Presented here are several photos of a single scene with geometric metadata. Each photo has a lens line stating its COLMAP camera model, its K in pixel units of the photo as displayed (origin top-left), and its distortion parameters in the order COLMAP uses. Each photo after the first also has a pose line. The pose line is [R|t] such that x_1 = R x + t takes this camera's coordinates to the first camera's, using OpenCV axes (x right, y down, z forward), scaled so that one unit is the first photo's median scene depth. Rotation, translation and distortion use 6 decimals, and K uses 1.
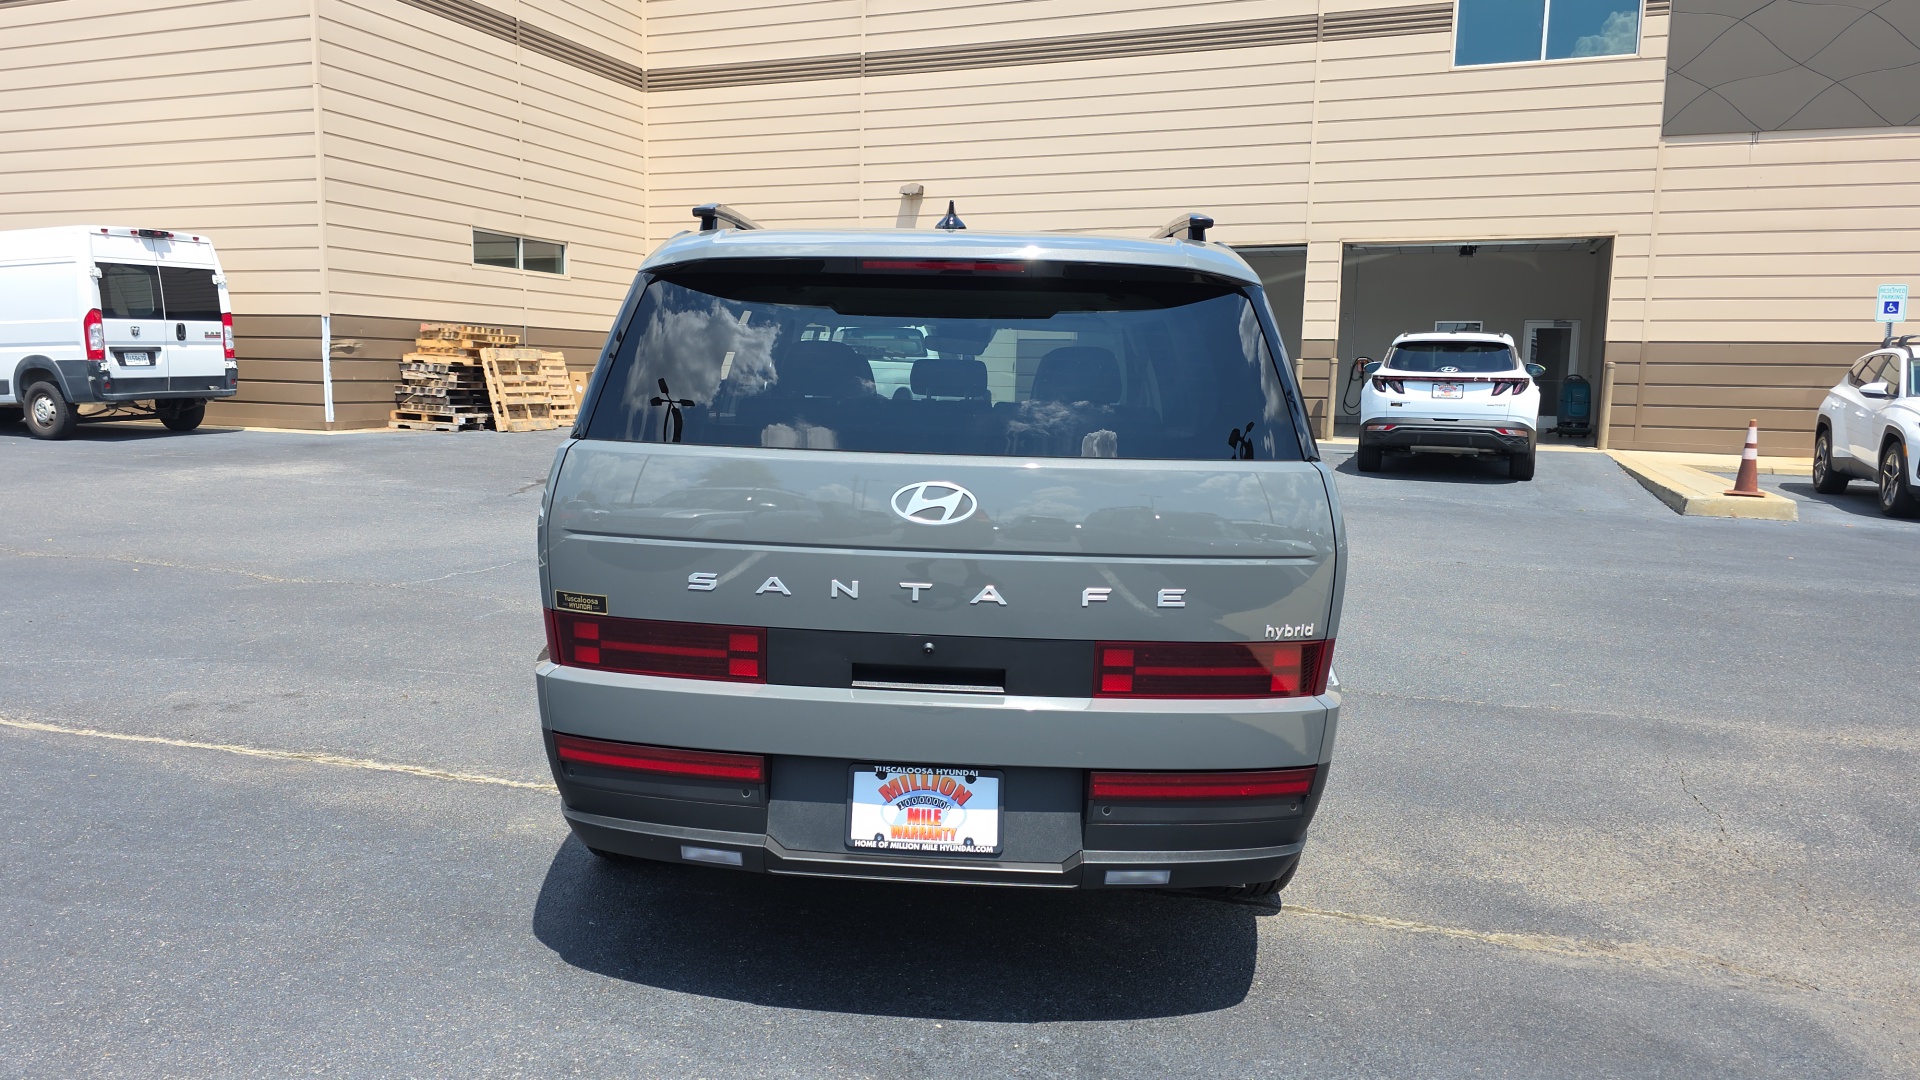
lens RADIAL K [[1313.4, 0, 902.9], [0, 1313.4, 557.4], [0, 0, 1]] dist [0.058303, -0.057896]
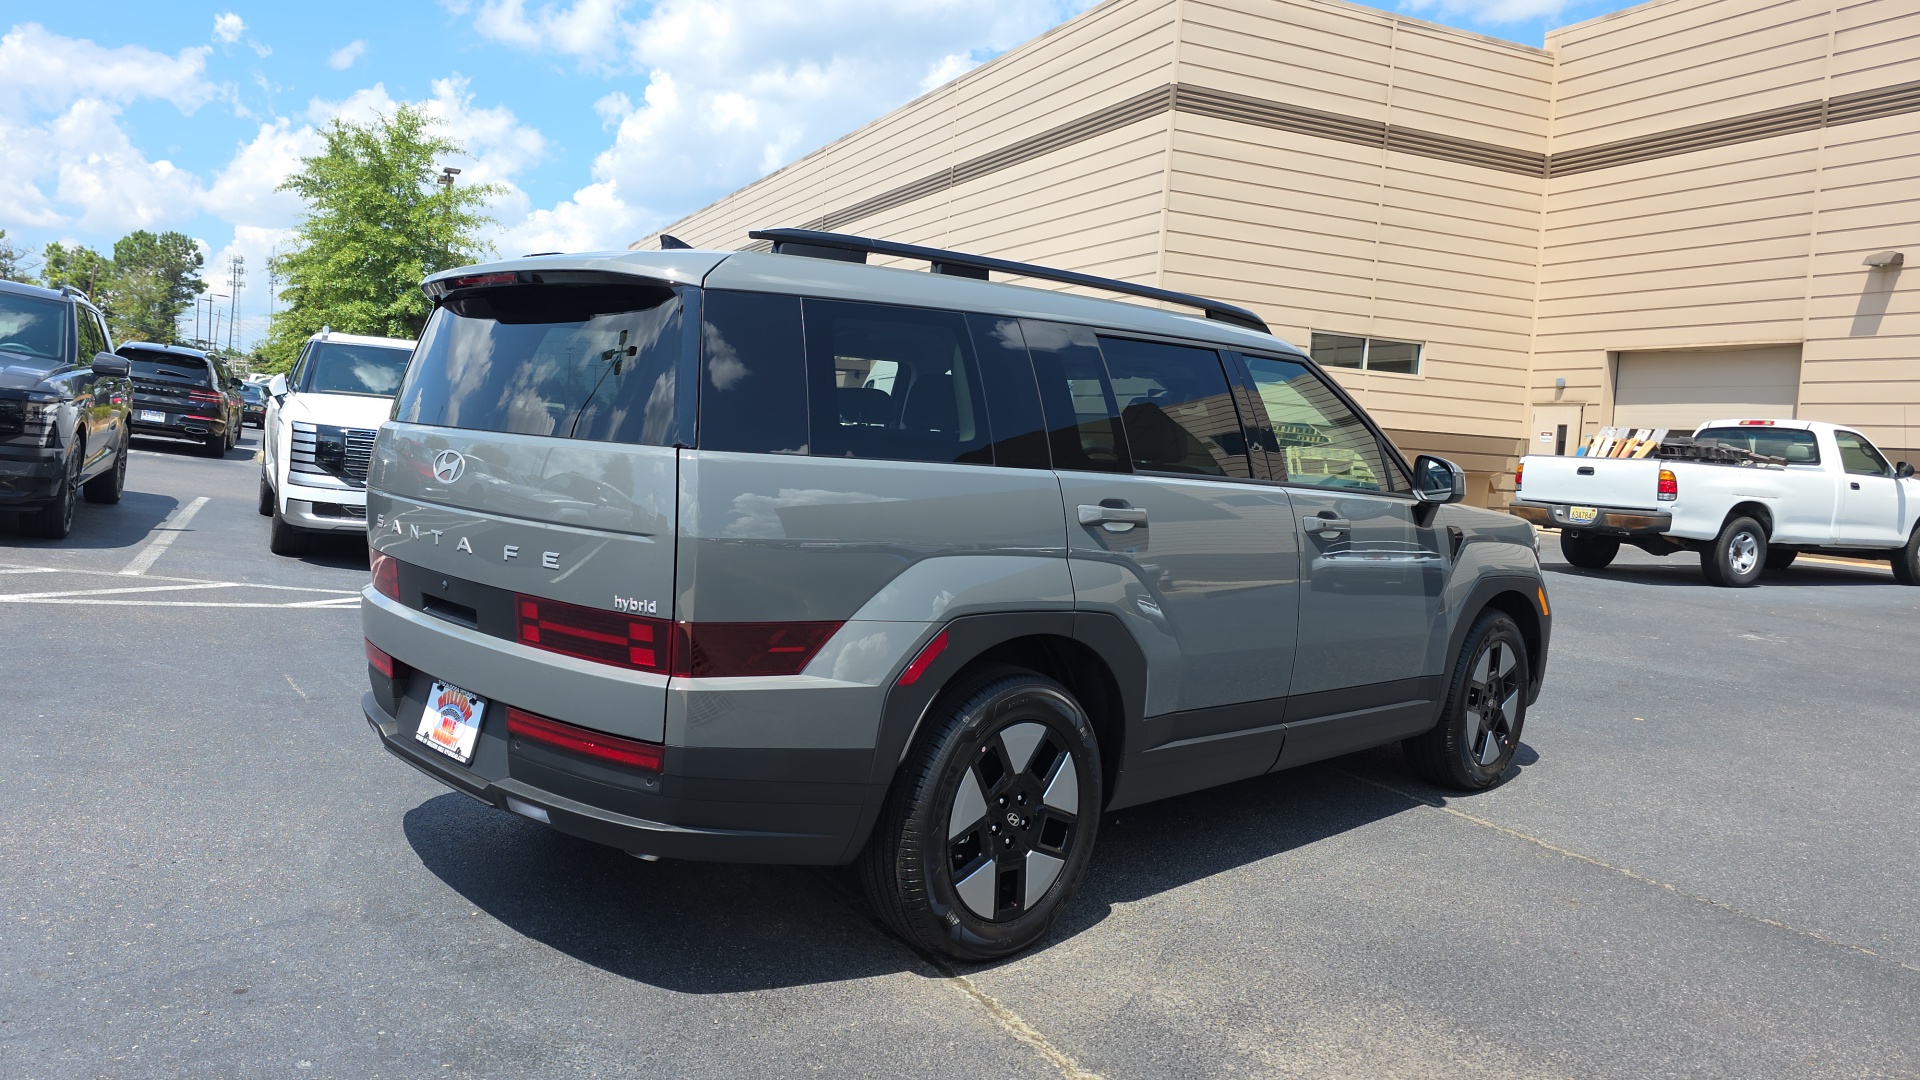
lens RADIAL K [[1346.9, 0, 892.4], [0, 1346.9, 557.8], [0, 0, 1]] dist [0.032477, -0.034285]
pose [[0.698617, 0.079885, -0.711023, 0.670817], [-0.145465, 0.988851, -0.031828, 0.012816], [0.700553, 0.125664, 0.702448, 0.218238]]
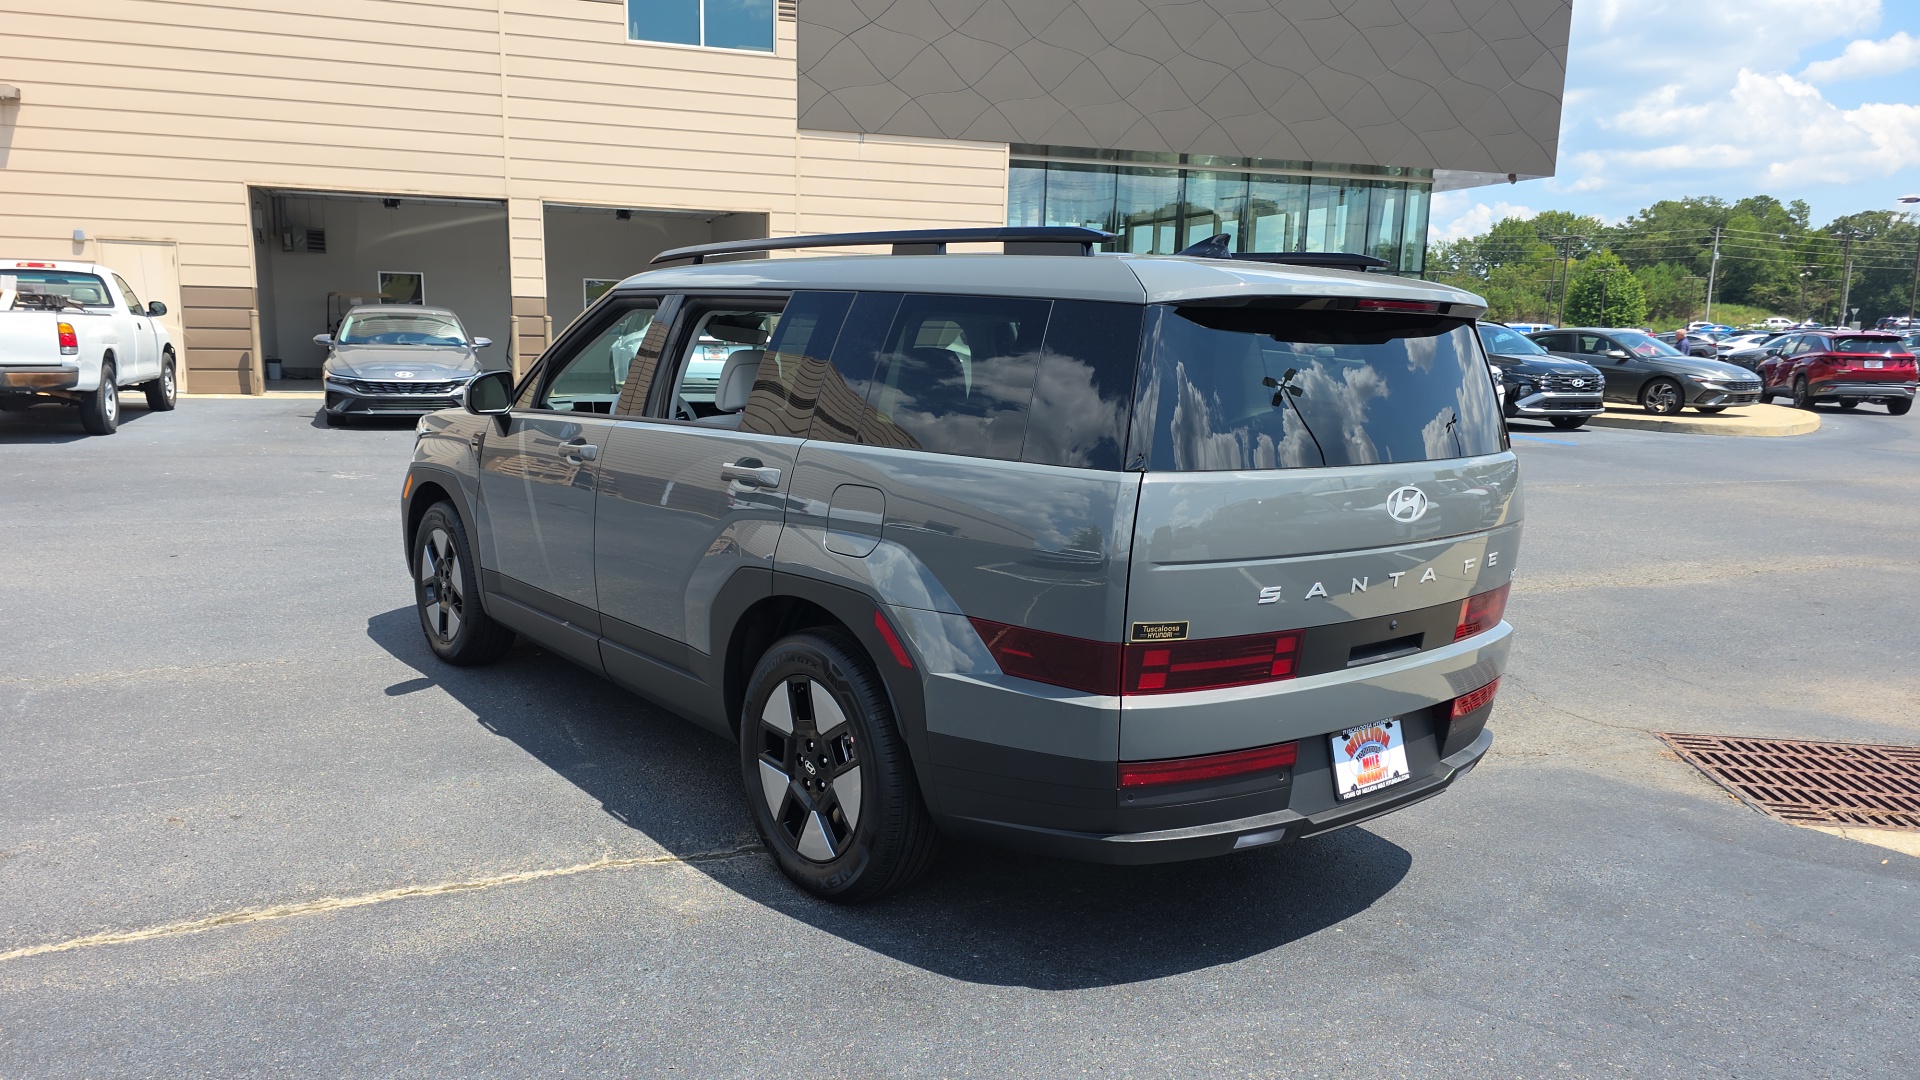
lens RADIAL K [[1313.4, 0, 863.9], [0, 1313.4, 597.0], [0, 0, 1]] dist [0.058303, -0.057896]
pose [[0.751530, -0.134082, 0.645929, -0.624506], [0.087777, 0.990745, 0.103531, -0.068994], [-0.653833, -0.021109, 0.756344, 0.218424]]
